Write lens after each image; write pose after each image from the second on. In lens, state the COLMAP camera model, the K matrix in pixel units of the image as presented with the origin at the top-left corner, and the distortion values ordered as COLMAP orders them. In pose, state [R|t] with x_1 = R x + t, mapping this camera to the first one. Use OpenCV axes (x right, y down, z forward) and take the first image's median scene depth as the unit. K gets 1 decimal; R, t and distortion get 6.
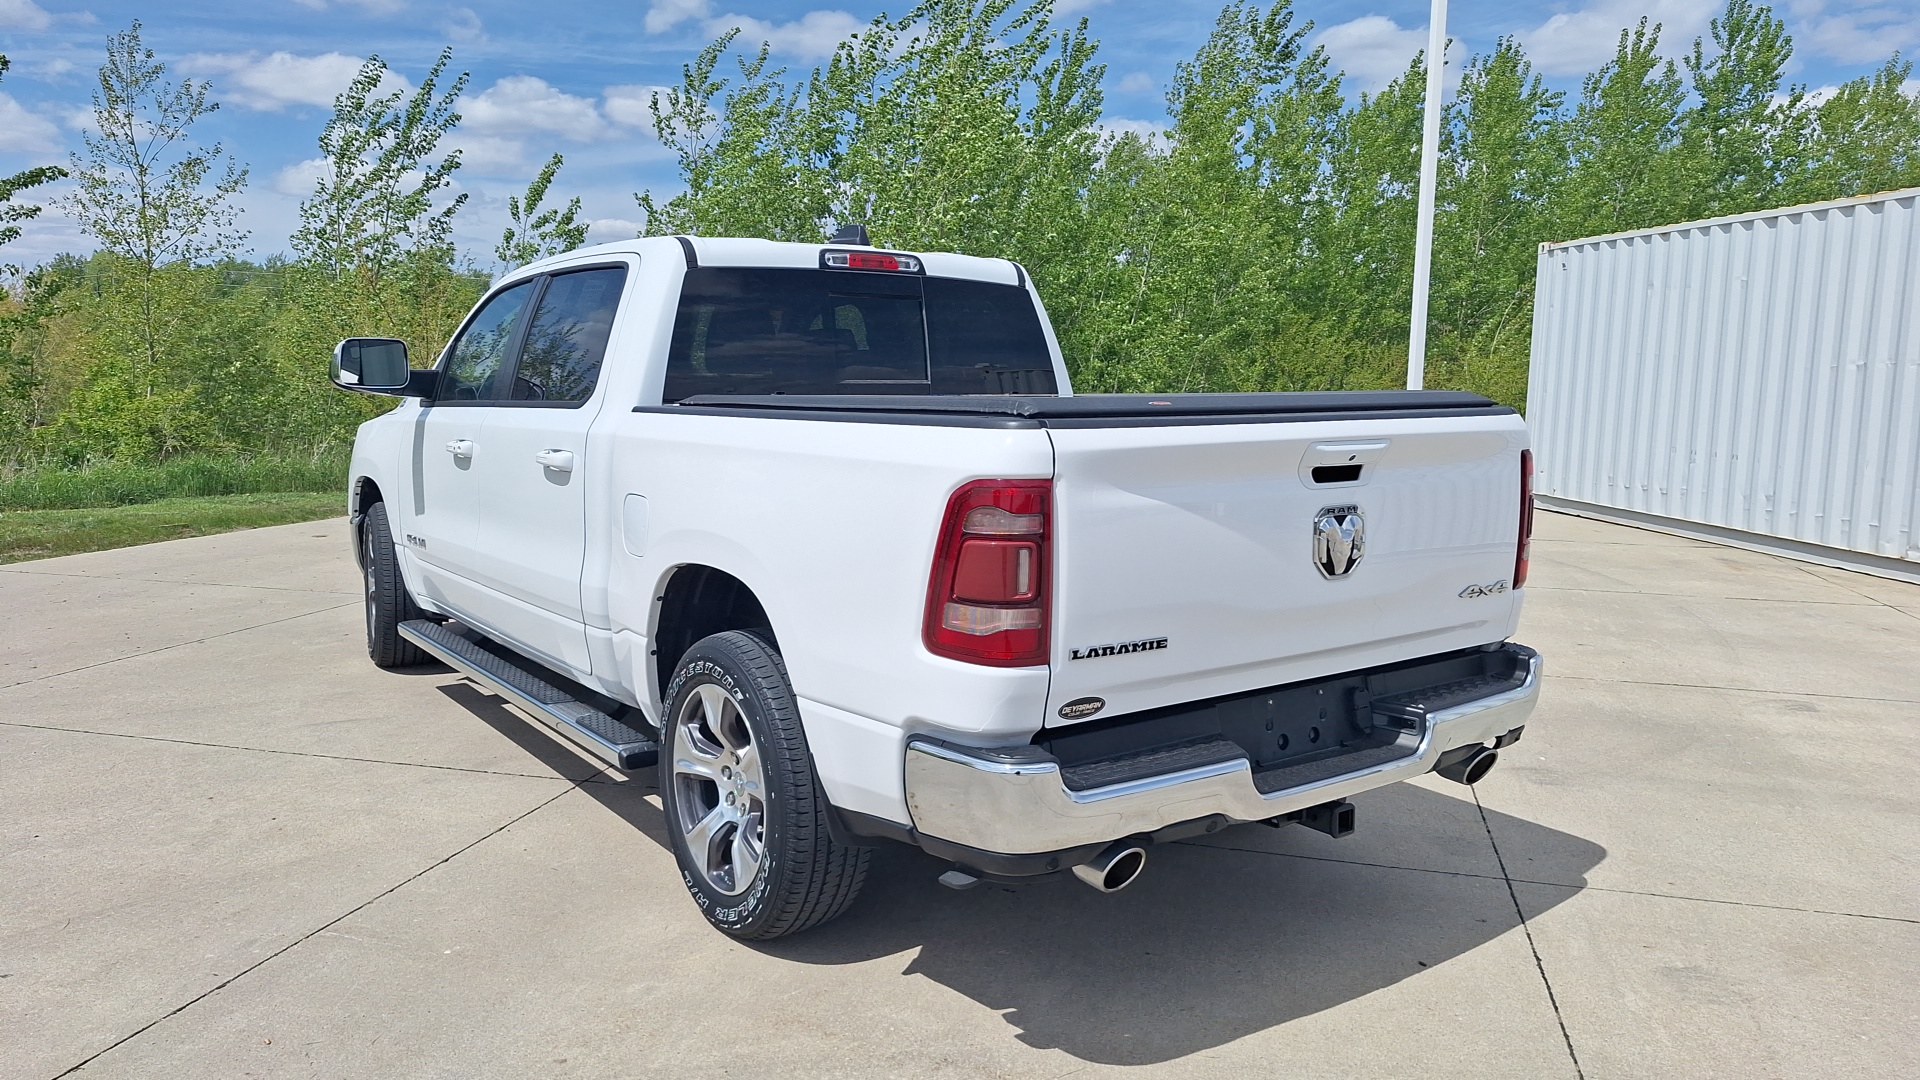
lens RADIAL K [[1353.4, 0, 972.2], [0, 1353.4, 517.1], [0, 0, 1]] dist [0.082138, -0.098278]
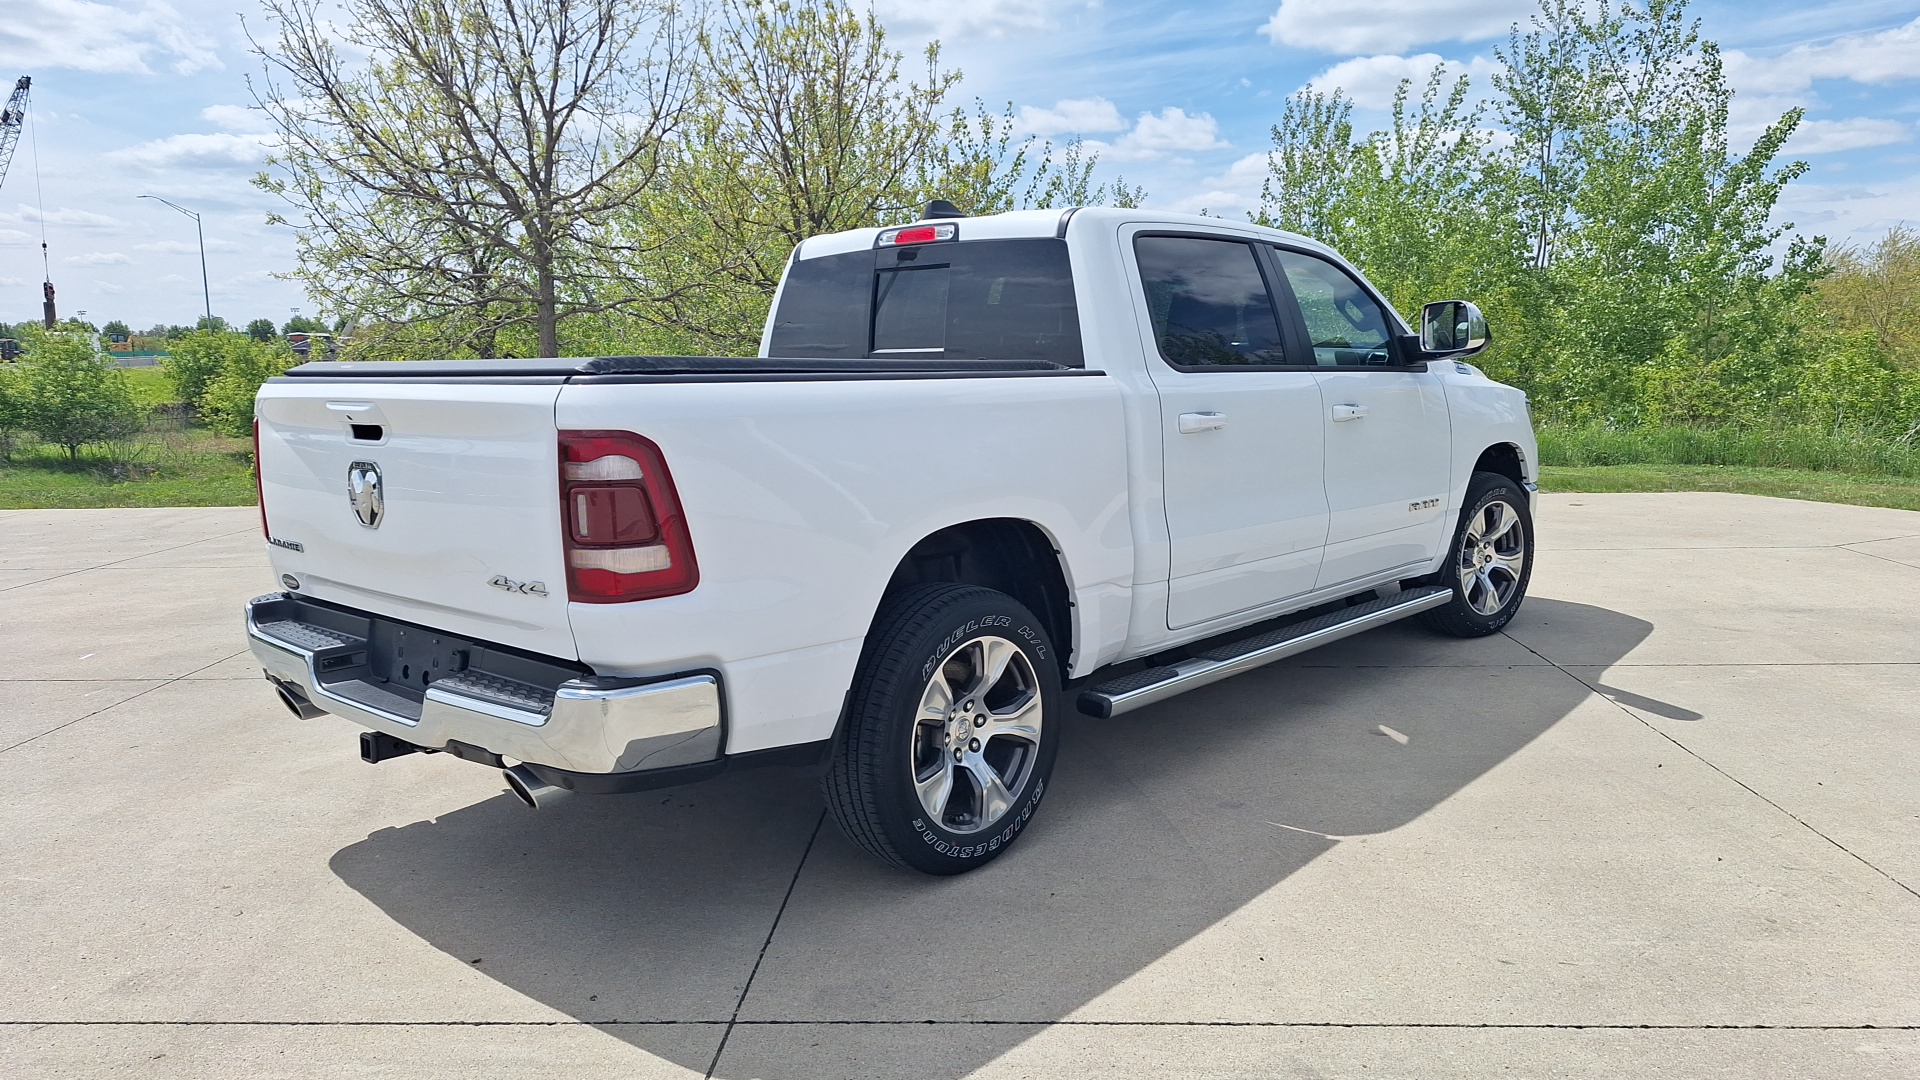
lens RADIAL K [[1326.9, 0, 962.7], [0, 1326.9, 497.9], [0, 0, 1]] dist [0.109174, -0.116283]
pose [[0.194631, 0.094663, -0.976298, 0.990948], [-0.086572, 0.993106, 0.079034, -0.073698], [0.977049, 0.069137, 0.201484, 0.869882]]
